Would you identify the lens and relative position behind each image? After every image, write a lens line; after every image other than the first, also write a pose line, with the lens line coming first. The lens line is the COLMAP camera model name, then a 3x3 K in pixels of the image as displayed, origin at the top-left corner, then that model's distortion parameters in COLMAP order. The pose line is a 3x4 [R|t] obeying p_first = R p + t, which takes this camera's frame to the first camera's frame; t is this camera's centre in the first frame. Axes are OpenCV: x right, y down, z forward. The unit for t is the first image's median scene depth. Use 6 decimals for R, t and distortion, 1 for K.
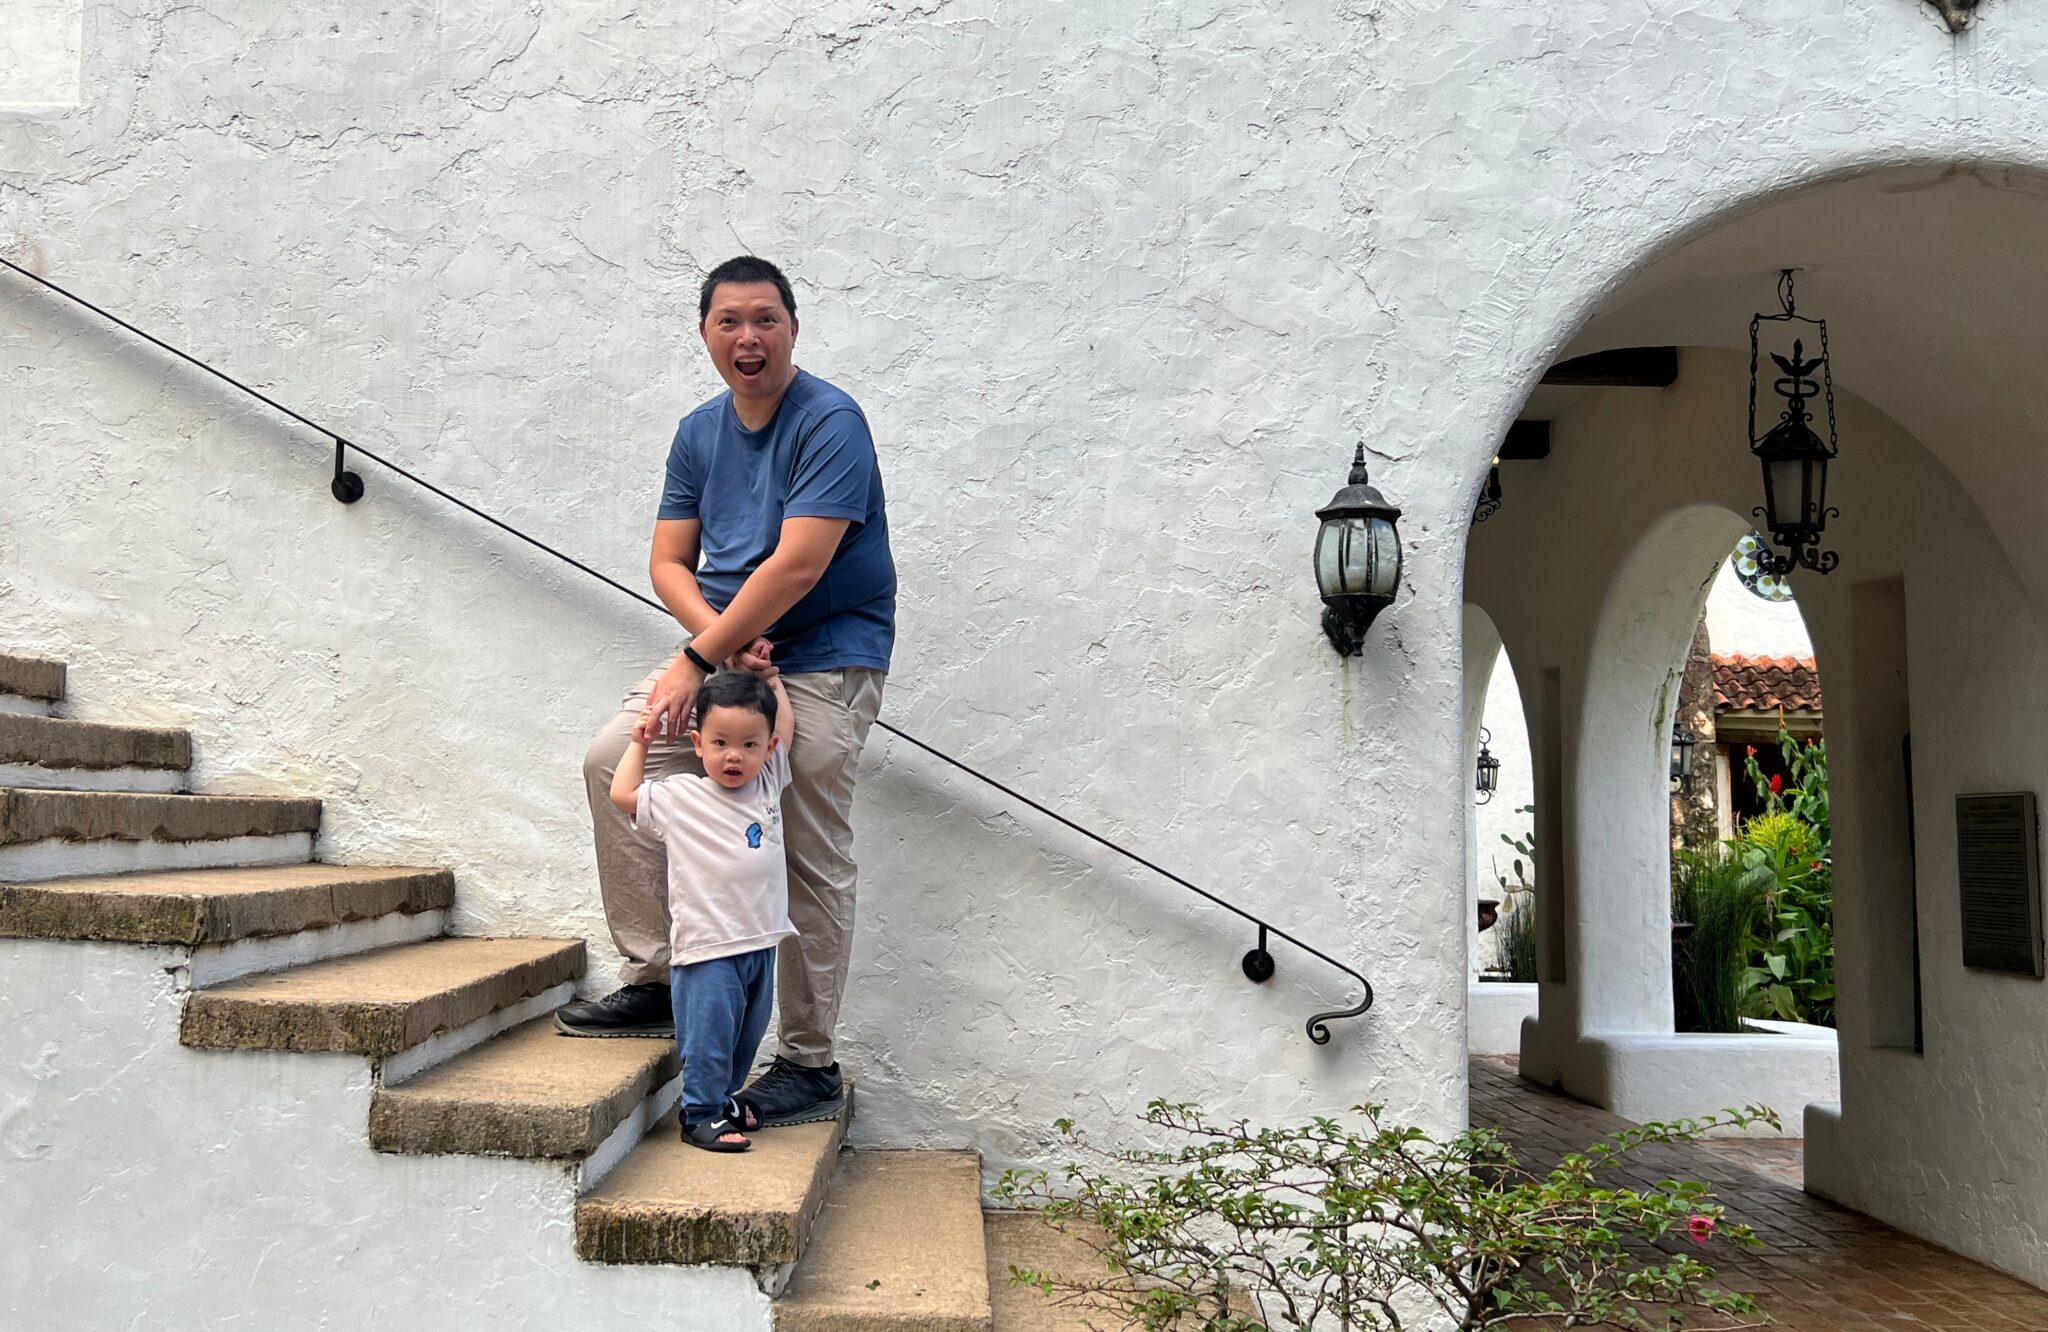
lens RADIAL K [[1799.1, 0, 1030.8], [0, 1799.1, 661.1], [0, 0, 1]] dist [0.012204, 0.004286]
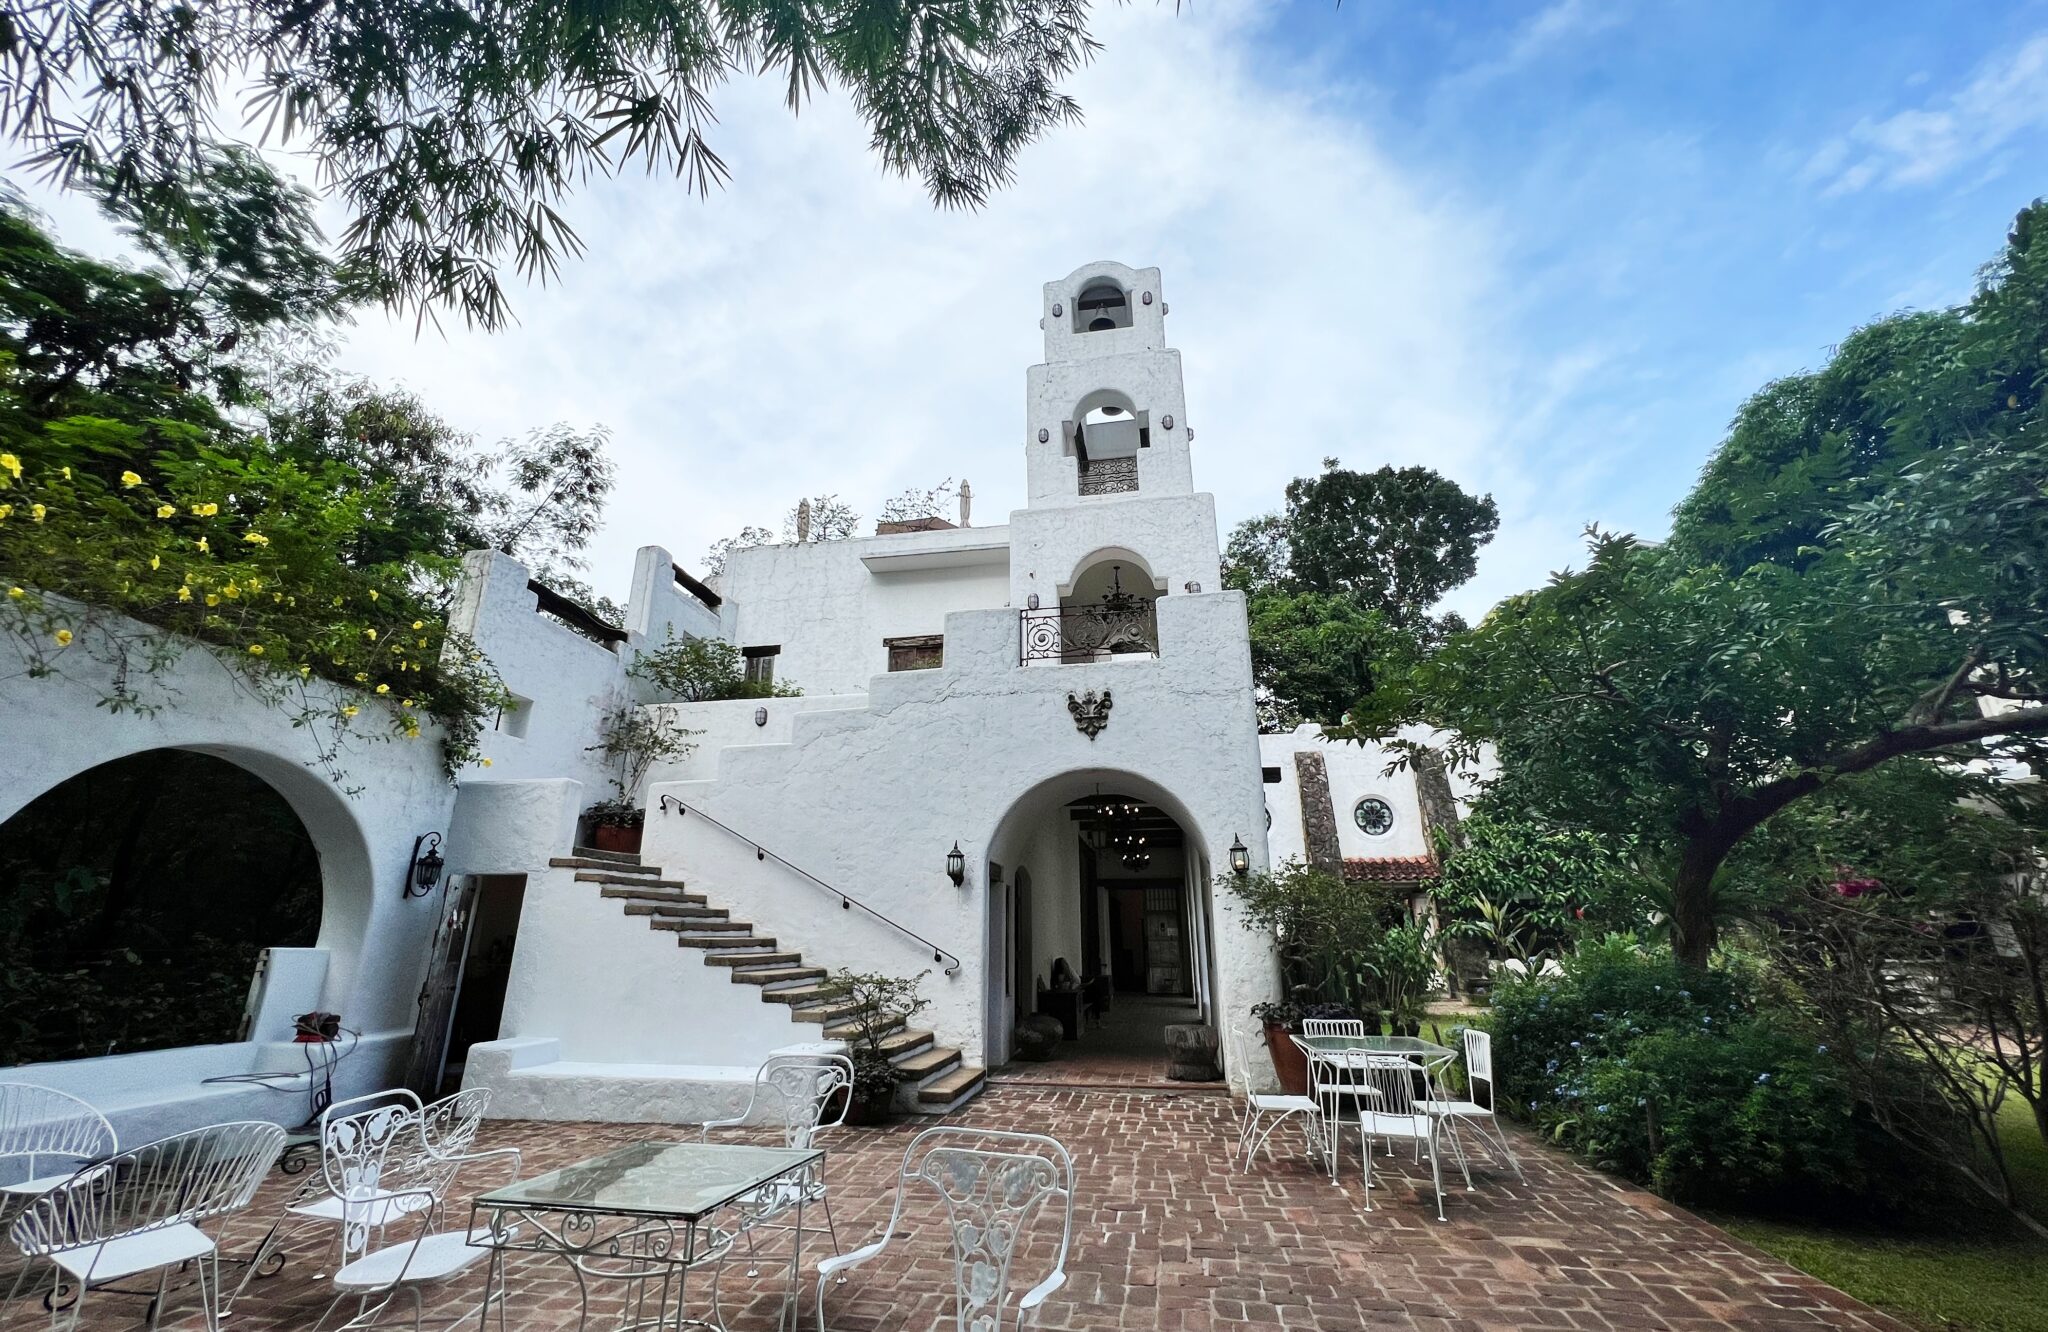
lens RADIAL K [[819.8, 0, 1023.0], [0, 819.8, 669.4], [0, 0, 1]] dist [0.001632, 0.000022]
pose [[0.975708, -0.079533, -0.204129, 0.816978], [0.031813, 0.973335, -0.227171, -0.063051], [0.216754, 0.215159, 0.952221, -1.082164]]
